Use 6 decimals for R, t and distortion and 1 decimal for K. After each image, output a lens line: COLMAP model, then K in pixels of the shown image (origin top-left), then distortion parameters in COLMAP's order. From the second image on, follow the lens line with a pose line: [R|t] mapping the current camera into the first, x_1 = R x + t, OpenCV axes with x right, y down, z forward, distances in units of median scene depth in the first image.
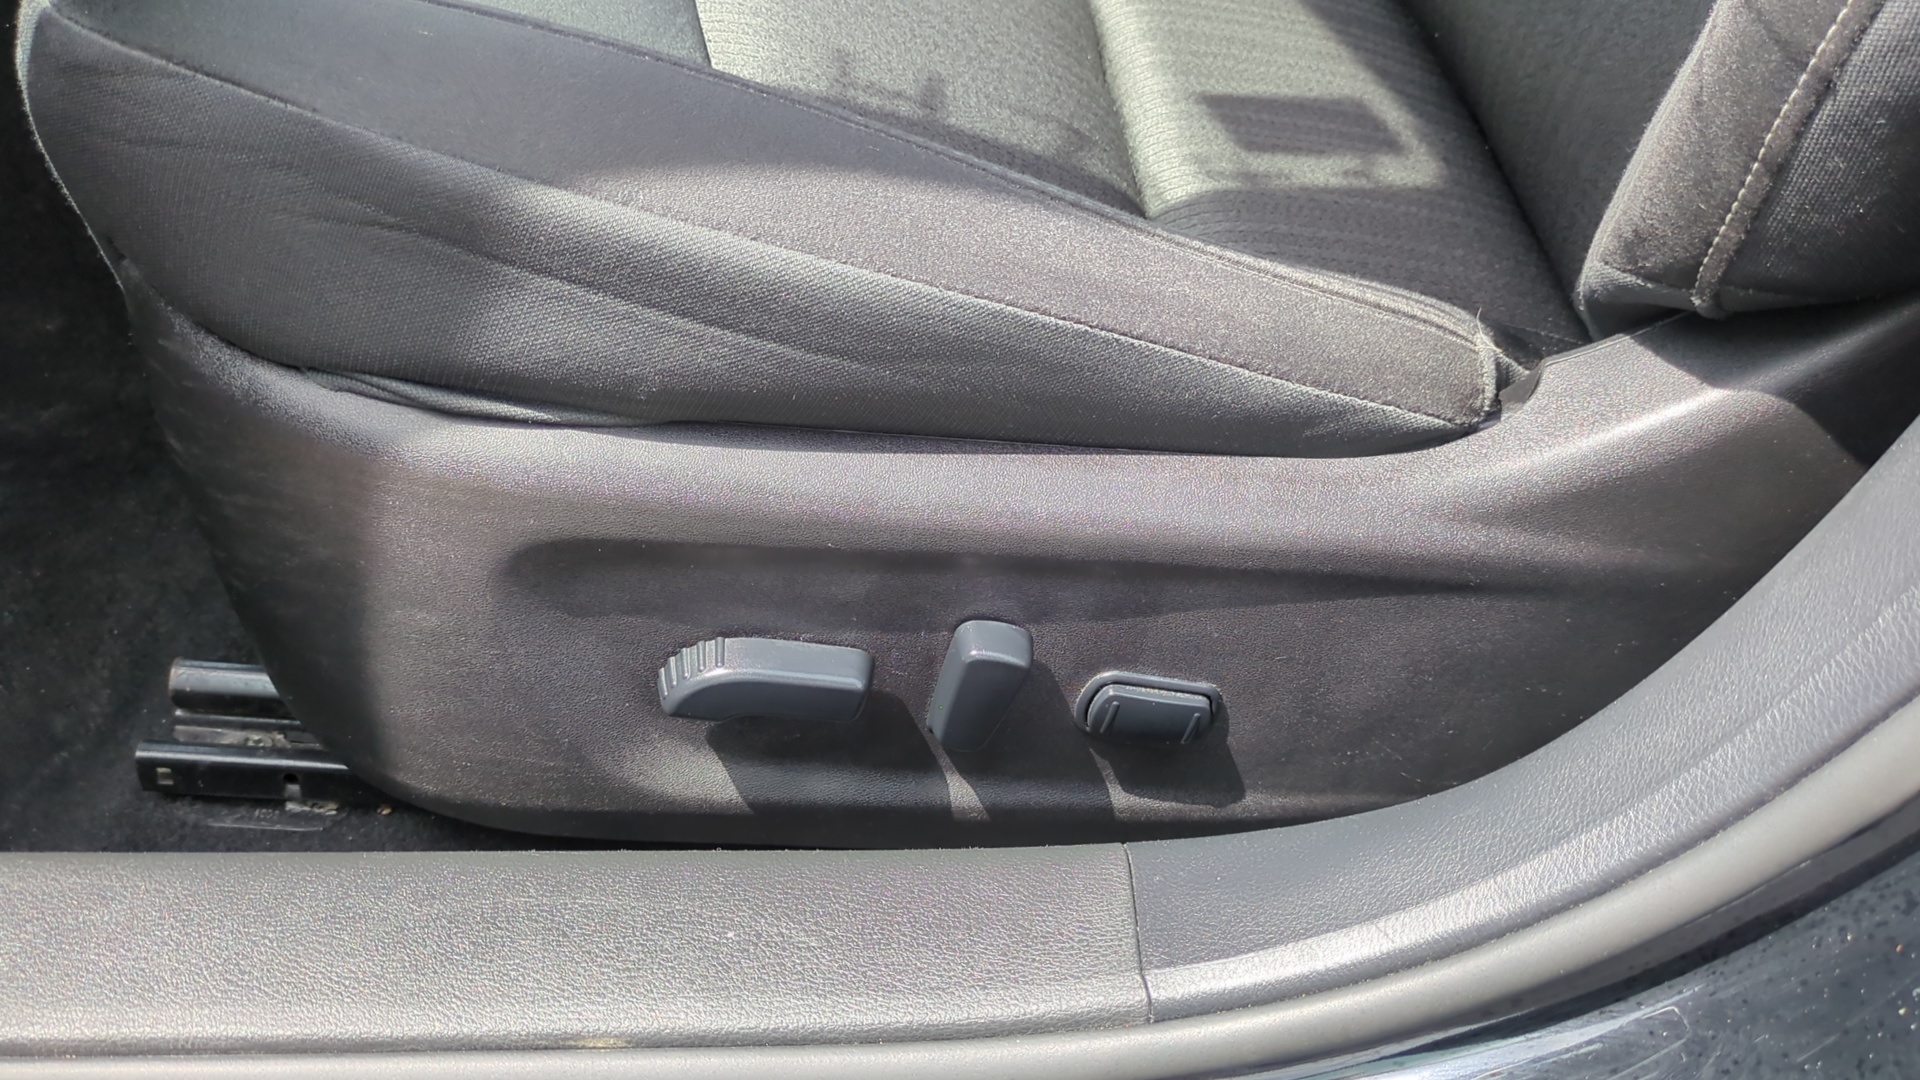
lens RADIAL K [[1649.5, 0, 960.0], [0, 1649.5, 540.0], [0, 0, 1]] dist [0.025810, -0.019763]
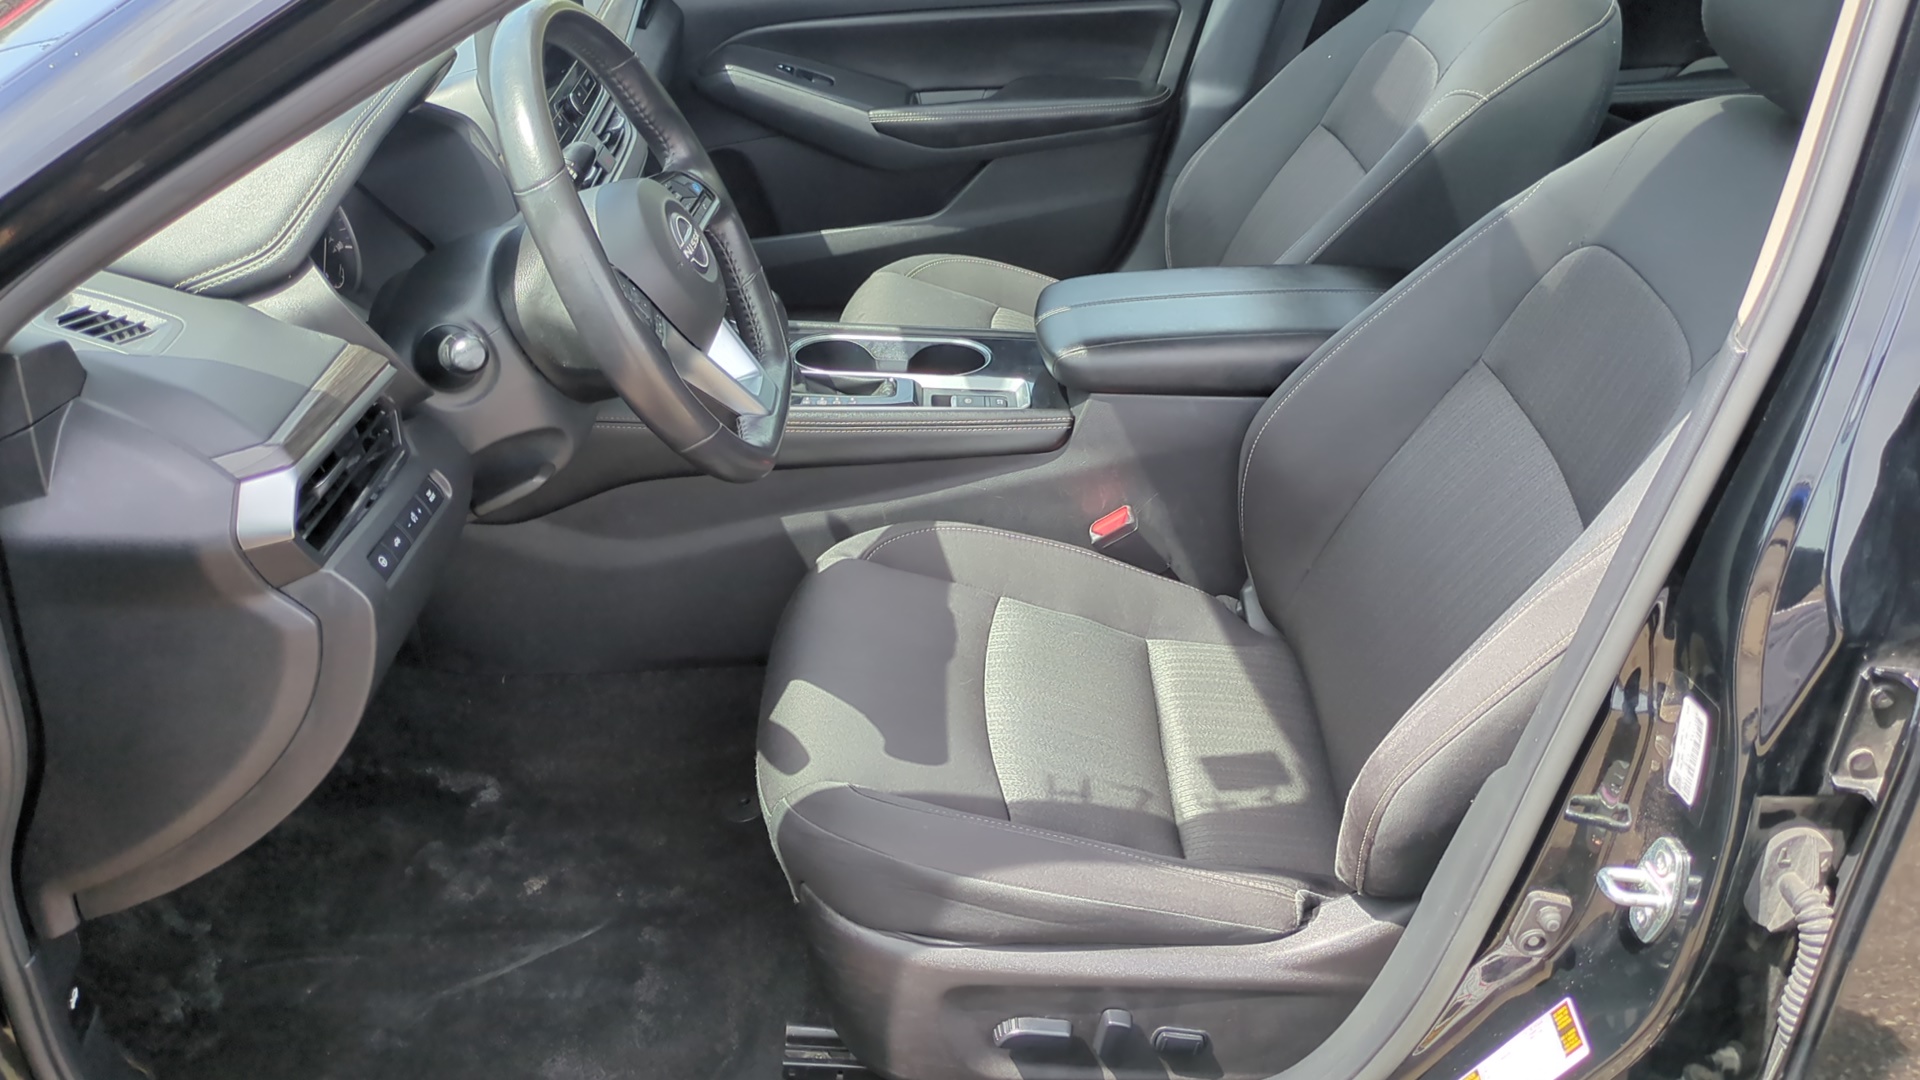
lens RADIAL K [[1649.5, 0, 960.0], [0, 1649.5, 540.0], [0, 0, 1]] dist [0.025810, -0.019763]
pose [[0.995555, -0.040463, -0.085045, 0.024619], [0.027297, 0.988214, -0.150624, -0.296550], [0.090138, 0.147633, 0.984926, -1.722543]]
